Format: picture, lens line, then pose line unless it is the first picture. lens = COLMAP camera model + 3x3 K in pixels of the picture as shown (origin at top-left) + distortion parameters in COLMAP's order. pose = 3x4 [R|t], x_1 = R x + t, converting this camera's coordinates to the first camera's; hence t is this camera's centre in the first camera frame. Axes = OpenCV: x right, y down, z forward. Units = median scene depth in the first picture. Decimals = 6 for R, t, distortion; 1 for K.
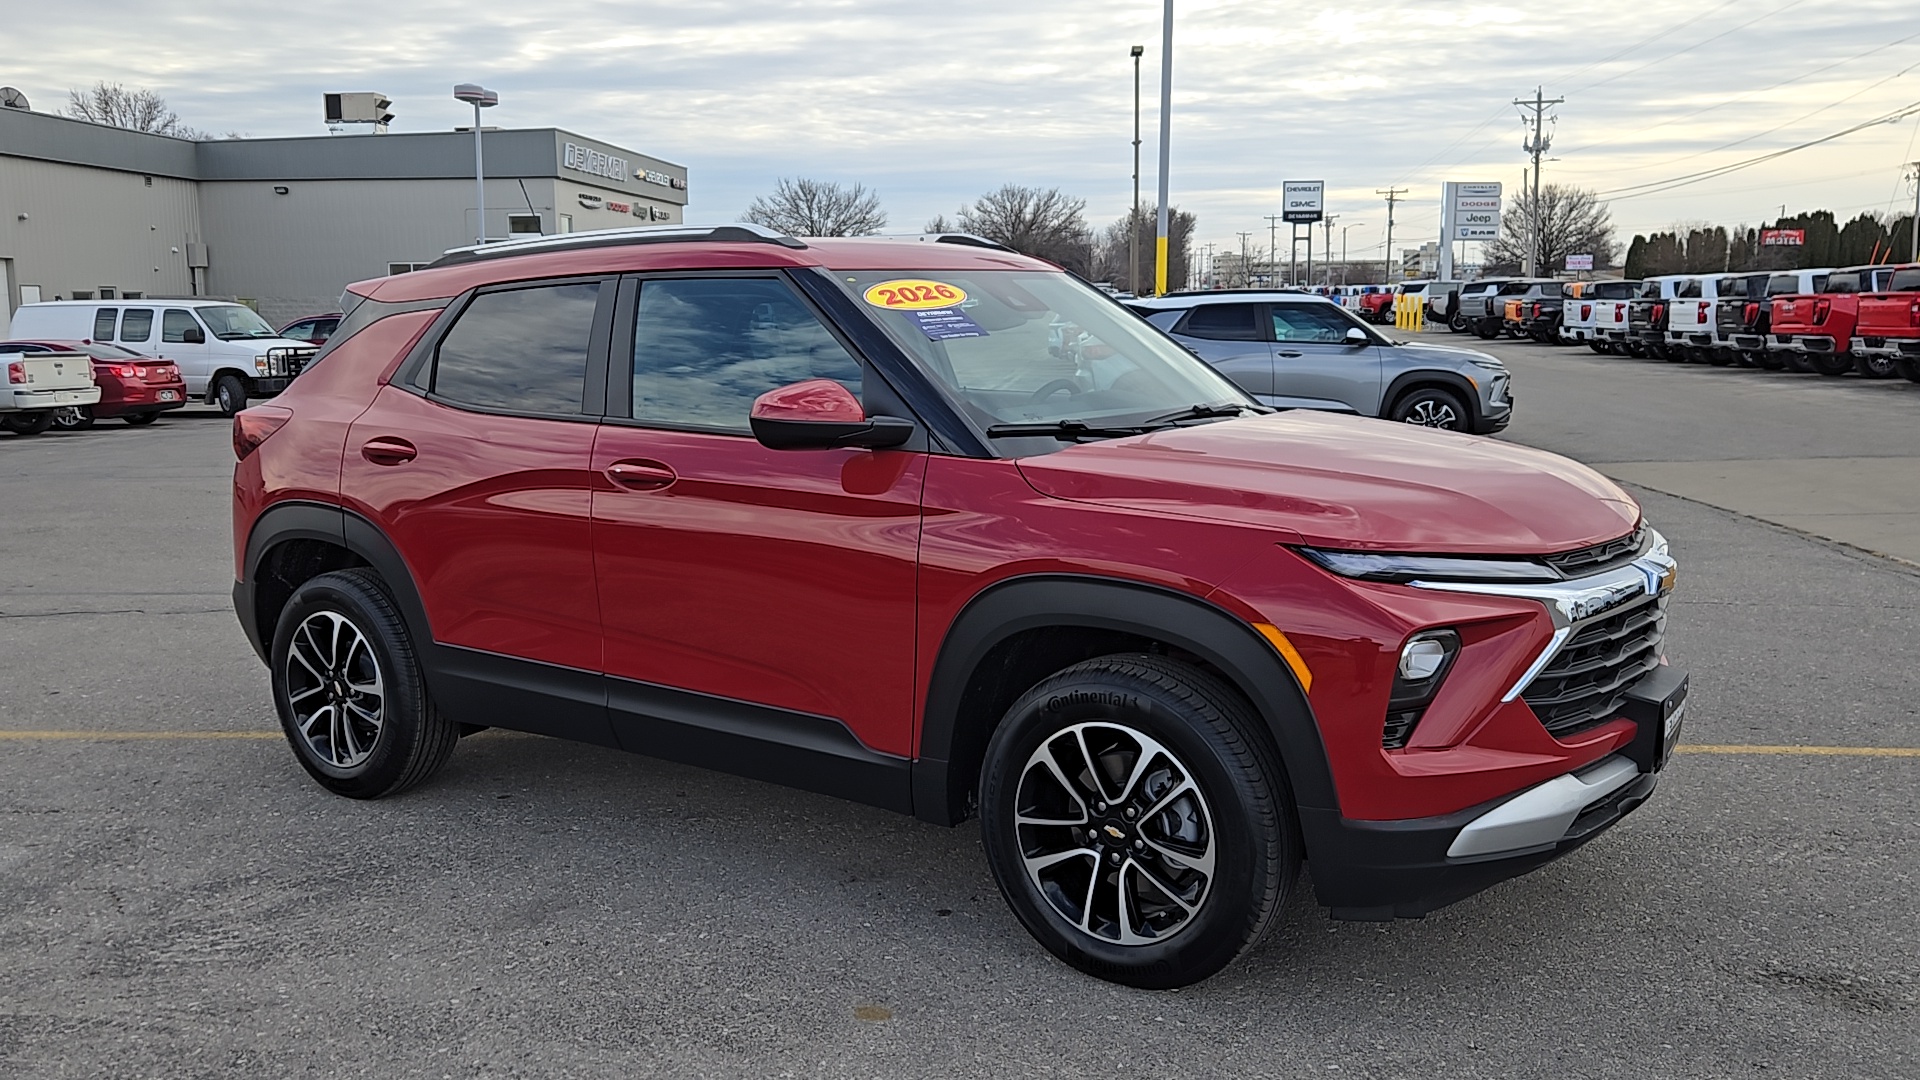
lens RADIAL K [[1614.2, 0, 957.2], [0, 1614.2, 535.3], [0, 0, 1]] dist [0.011001, 0.001574]
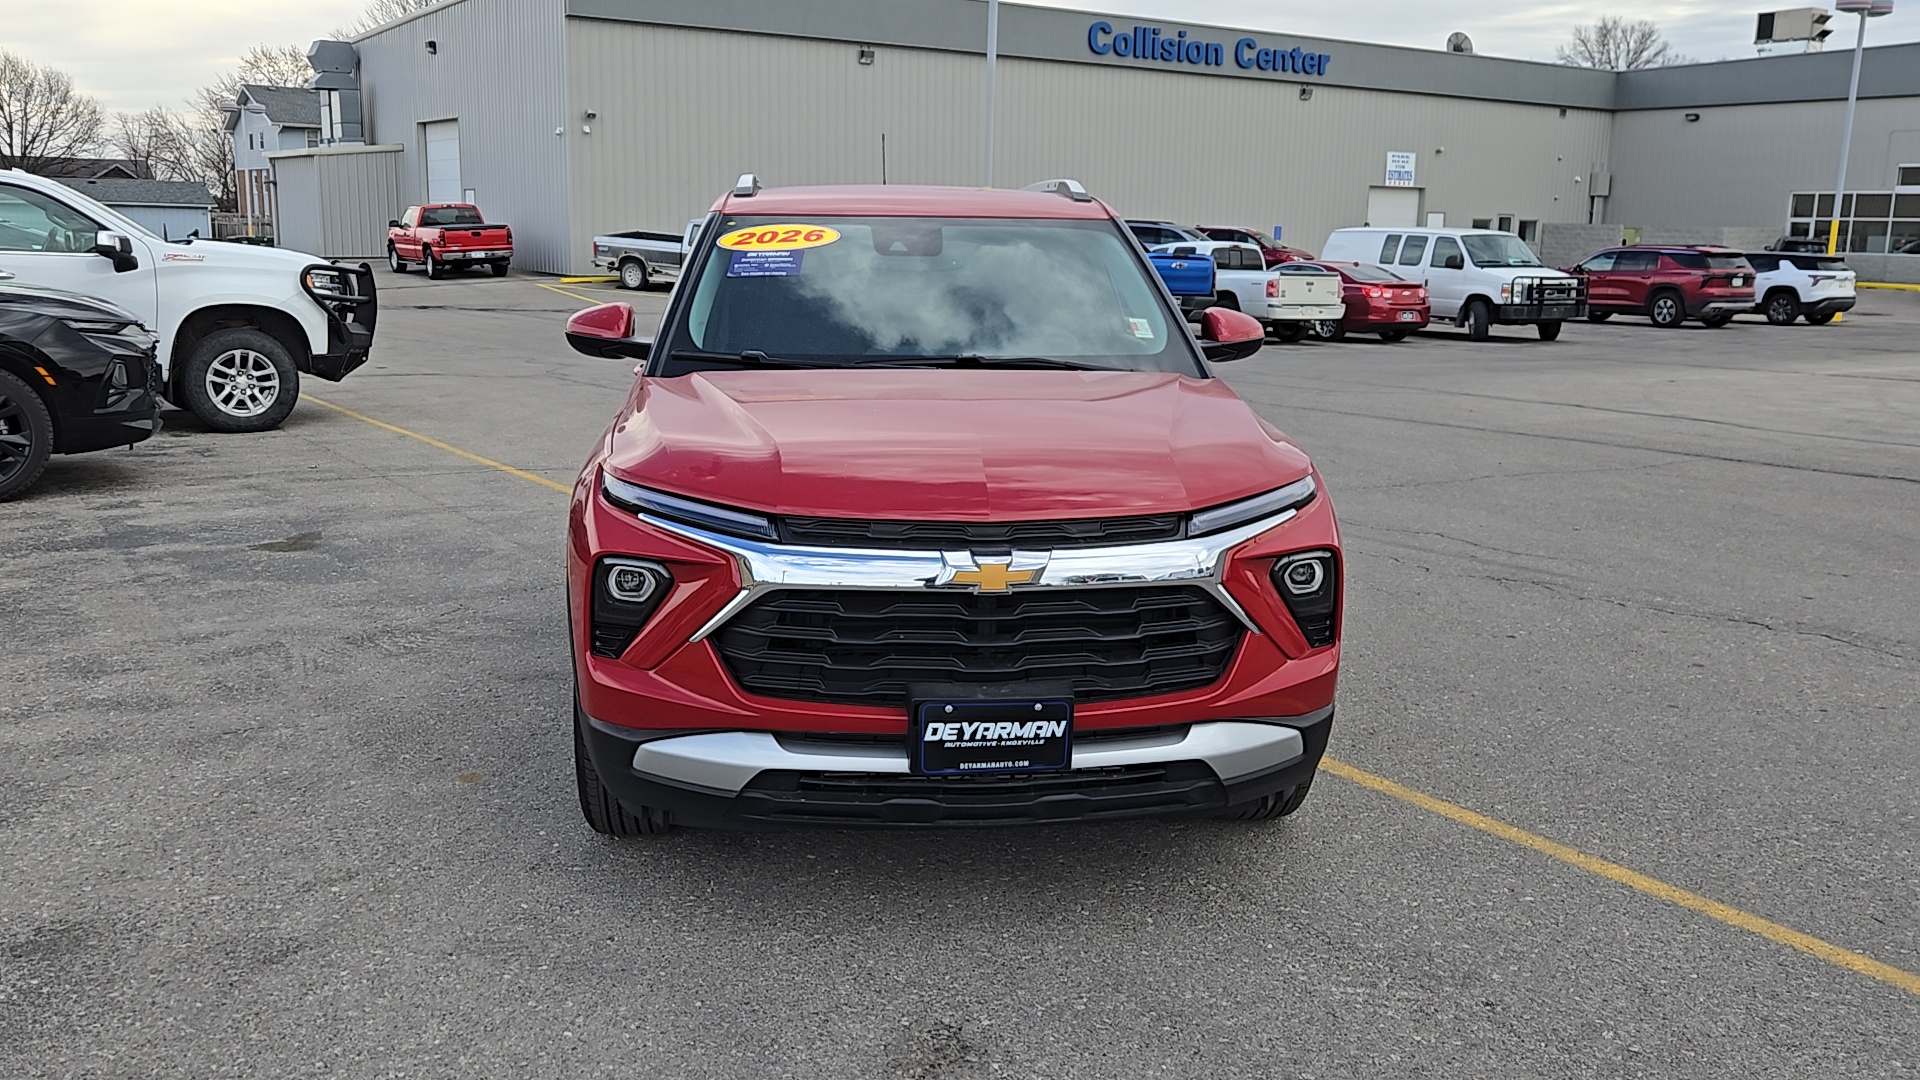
lens RADIAL K [[1614.6, 0, 951.3], [0, 1614.6, 538.5], [0, 0, 1]] dist [0.009017, -0.001336]
pose [[0.633531, 0.164644, -0.755997, 0.858543], [-0.130079, 0.985854, 0.105696, -0.067421], [0.762704, 0.031378, 0.645986, 0.313944]]
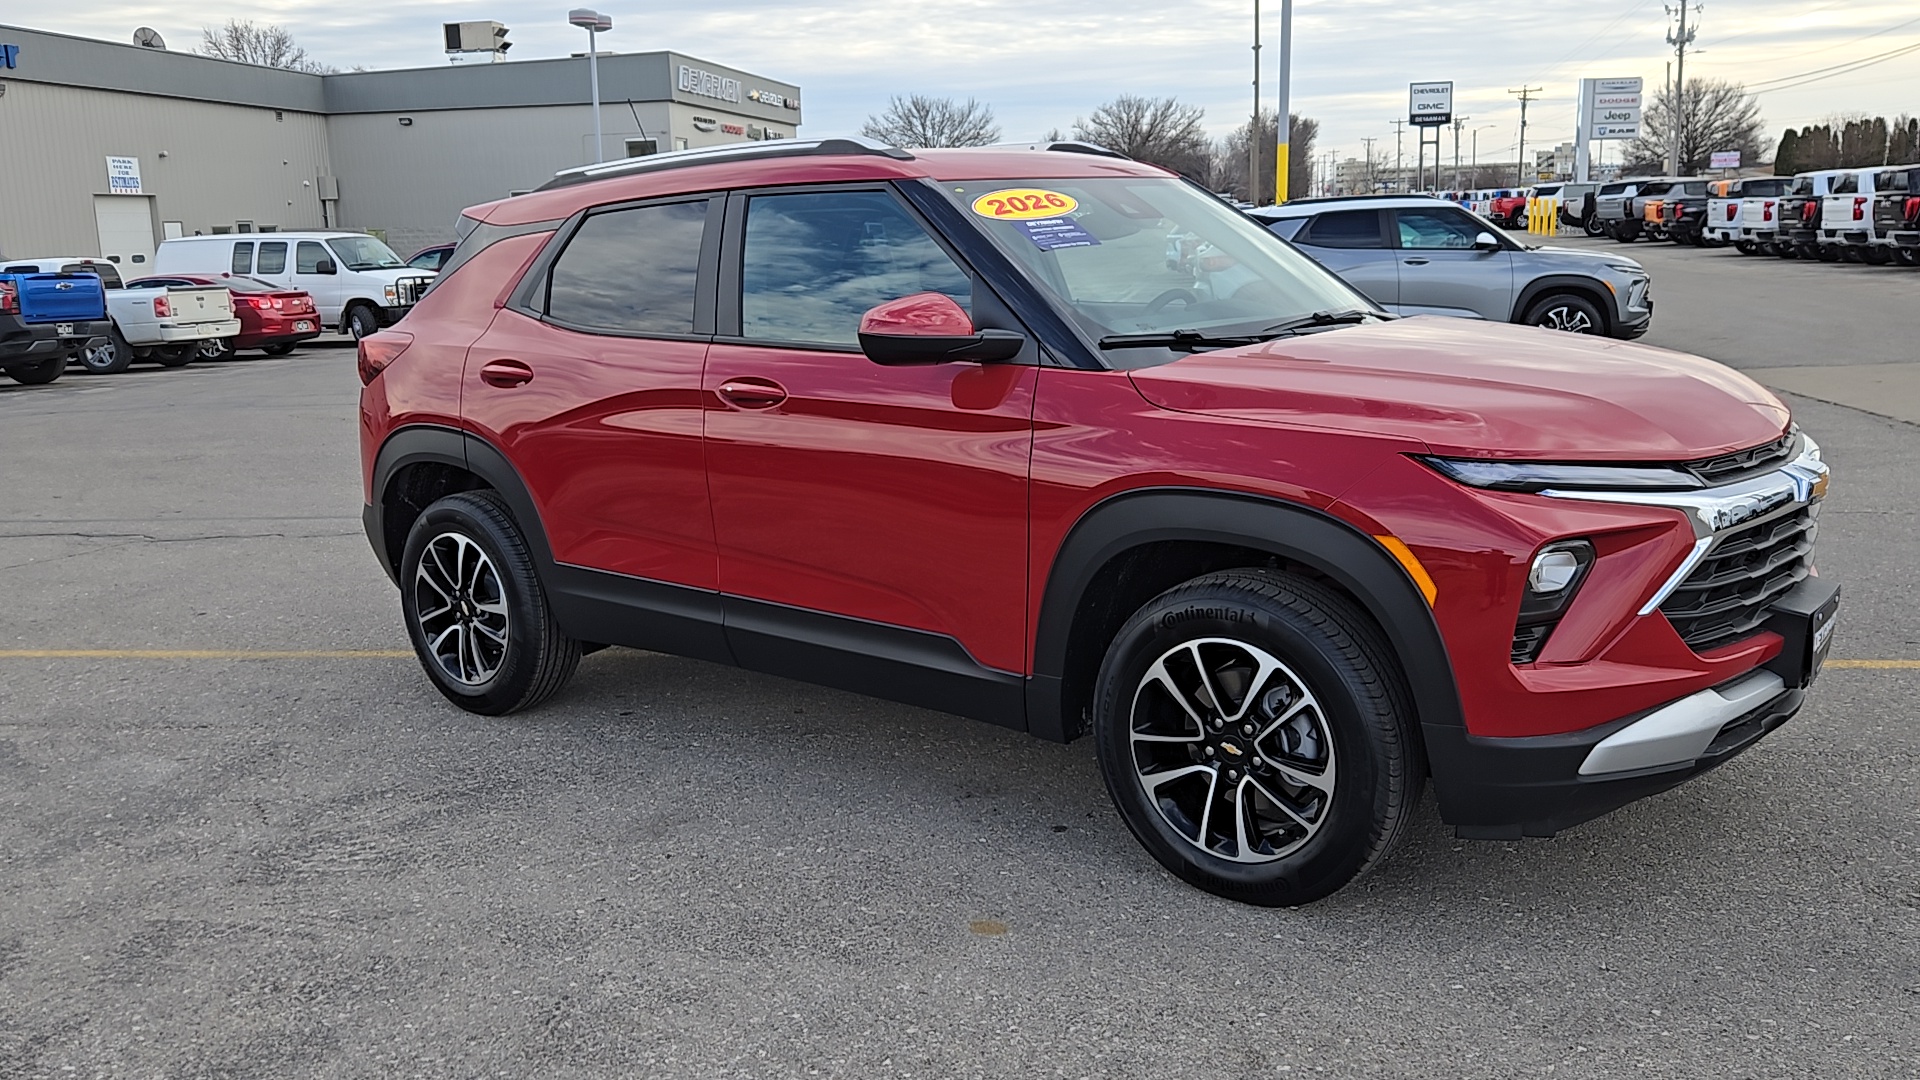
lens RADIAL K [[1614.6, 0, 951.3], [0, 1614.6, 538.5], [0, 0, 1]] dist [0.009017, -0.001336]
pose [[0.997003, -0.008254, -0.076928, 0.002709], [0.012243, 0.998597, 0.051524, 0.001915], [0.076394, -0.052312, 0.995704, 0.009097]]
